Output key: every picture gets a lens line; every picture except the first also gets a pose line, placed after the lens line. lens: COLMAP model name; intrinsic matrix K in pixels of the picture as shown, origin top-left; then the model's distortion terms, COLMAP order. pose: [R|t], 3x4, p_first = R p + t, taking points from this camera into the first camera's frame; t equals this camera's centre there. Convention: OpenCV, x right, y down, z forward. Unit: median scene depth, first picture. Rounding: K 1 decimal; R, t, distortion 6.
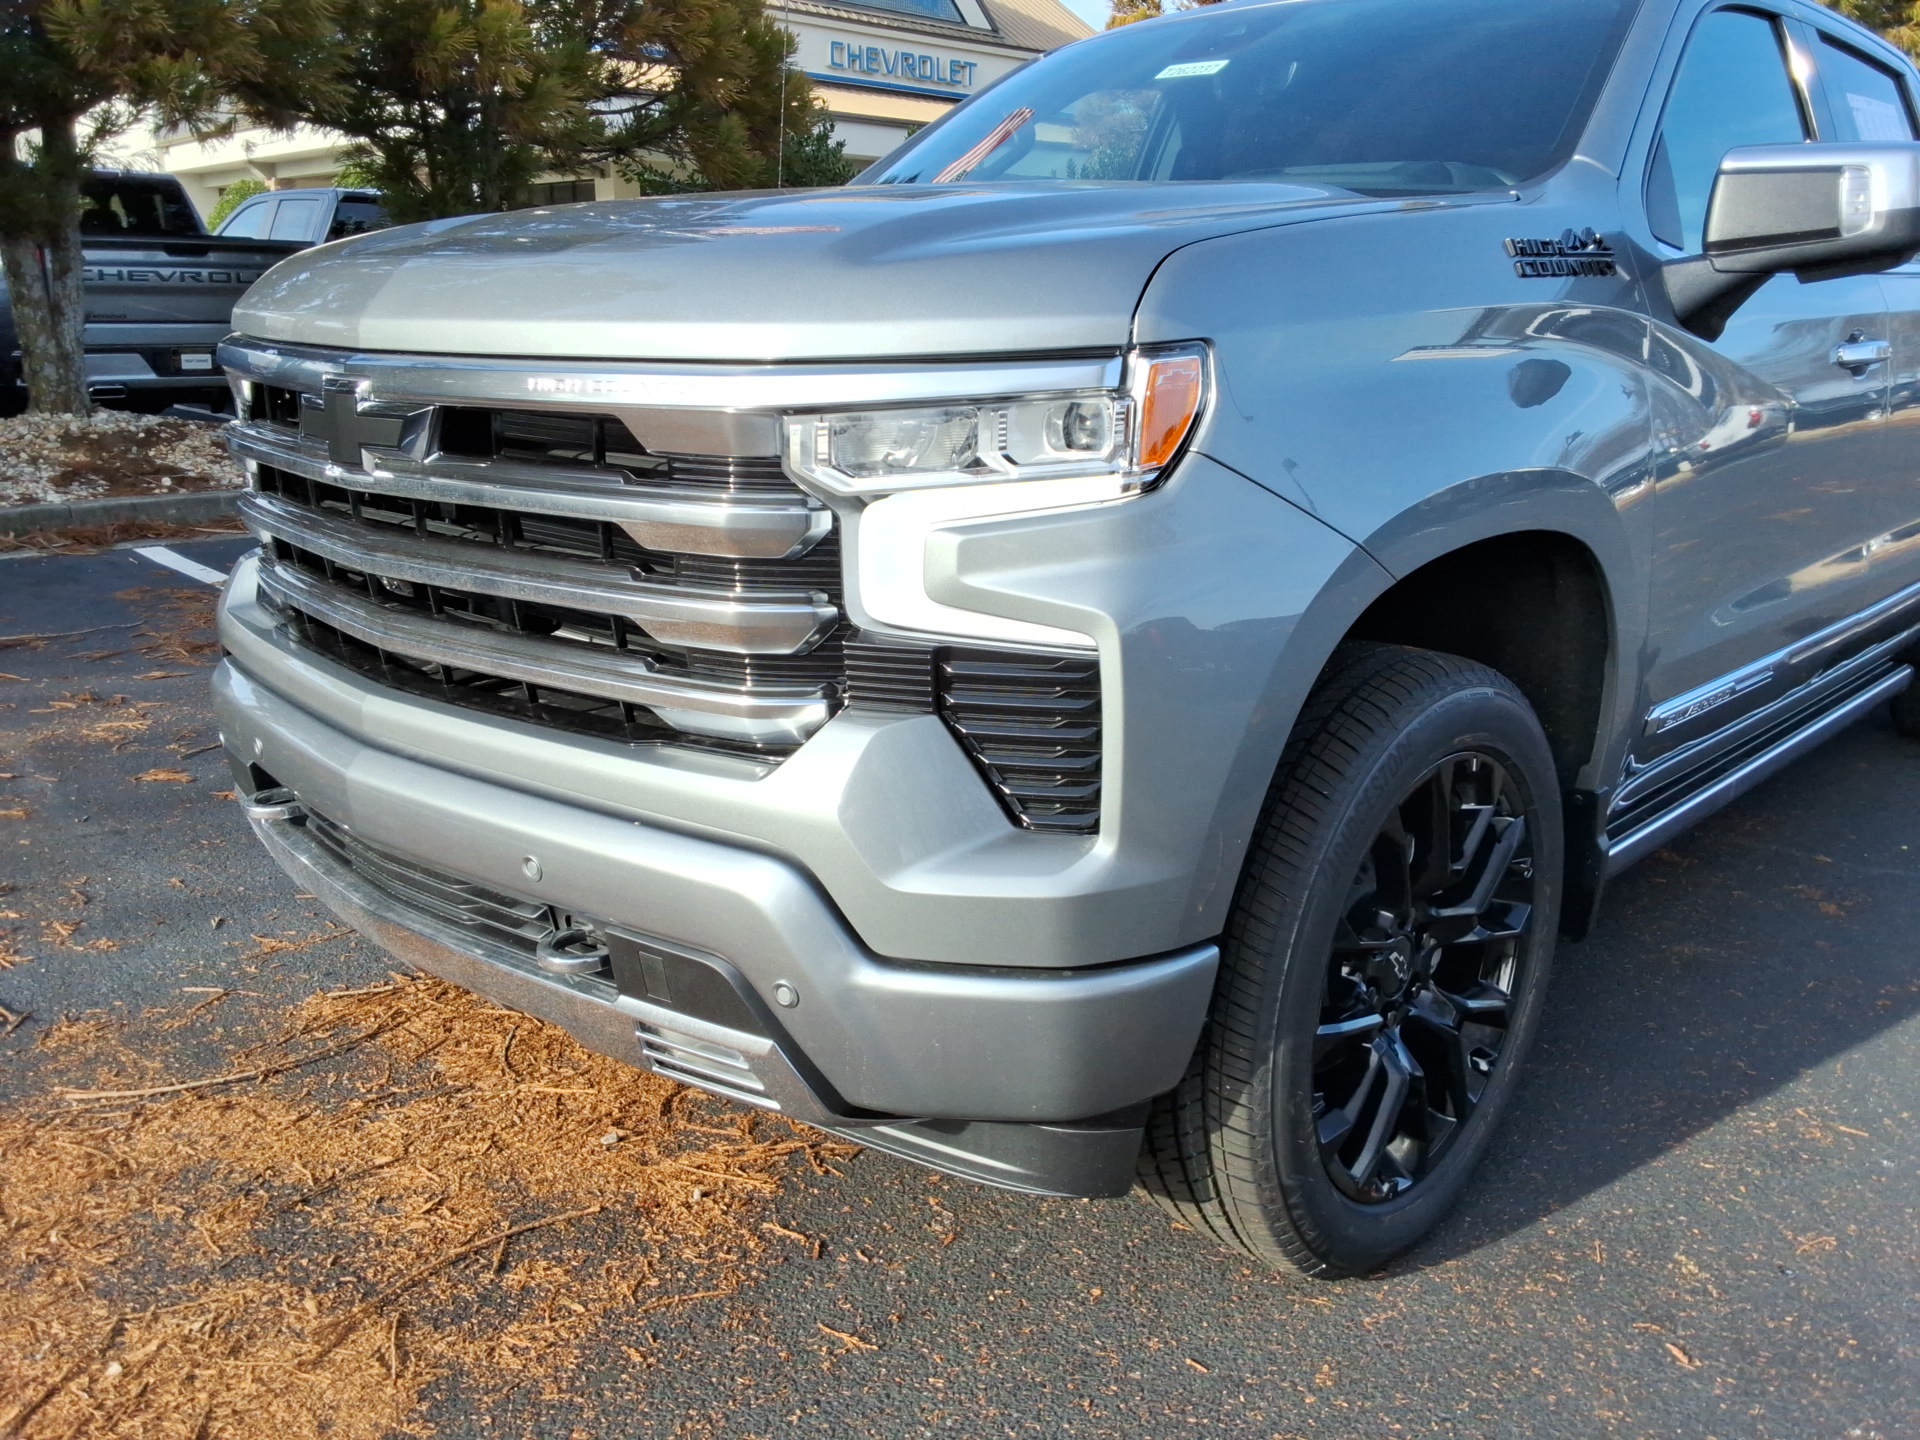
lens RADIAL K [[1531.3, 0, 976.6], [0, 1531.3, 711.0], [0, 0, 1]] dist [0.109608, -0.165775]
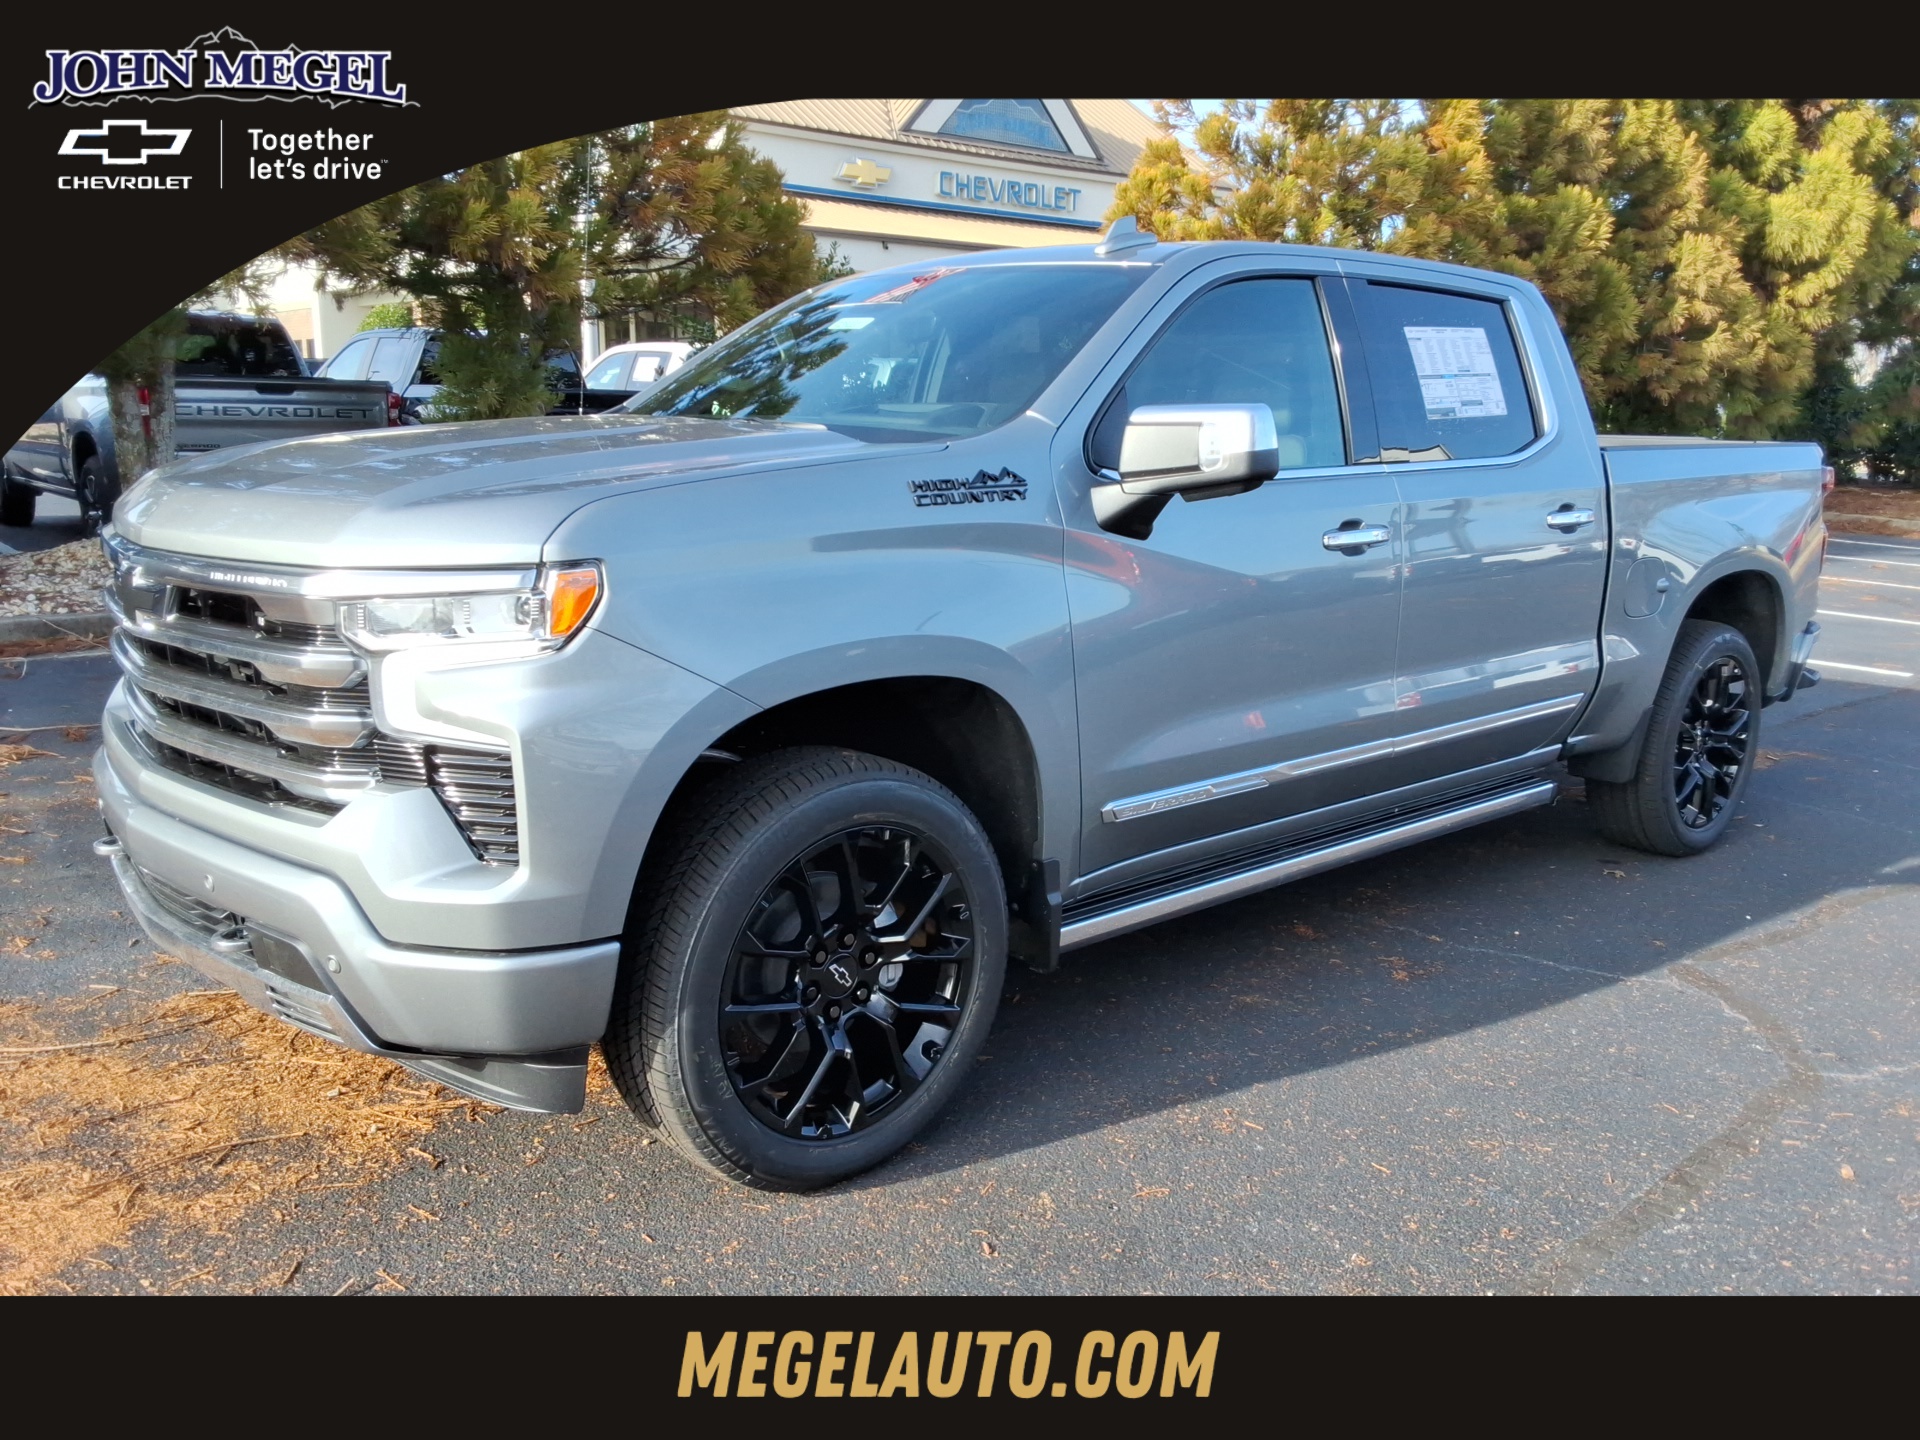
lens RADIAL K [[1531.3, 0, 976.9], [0, 1531.3, 720.6], [0, 0, 1]] dist [0.109608, -0.165775]
pose [[0.996573, 0.021642, -0.079835, 0.487122], [-0.026321, 0.997968, -0.058028, 0.008182], [0.078417, 0.059931, 0.995118, -0.406868]]
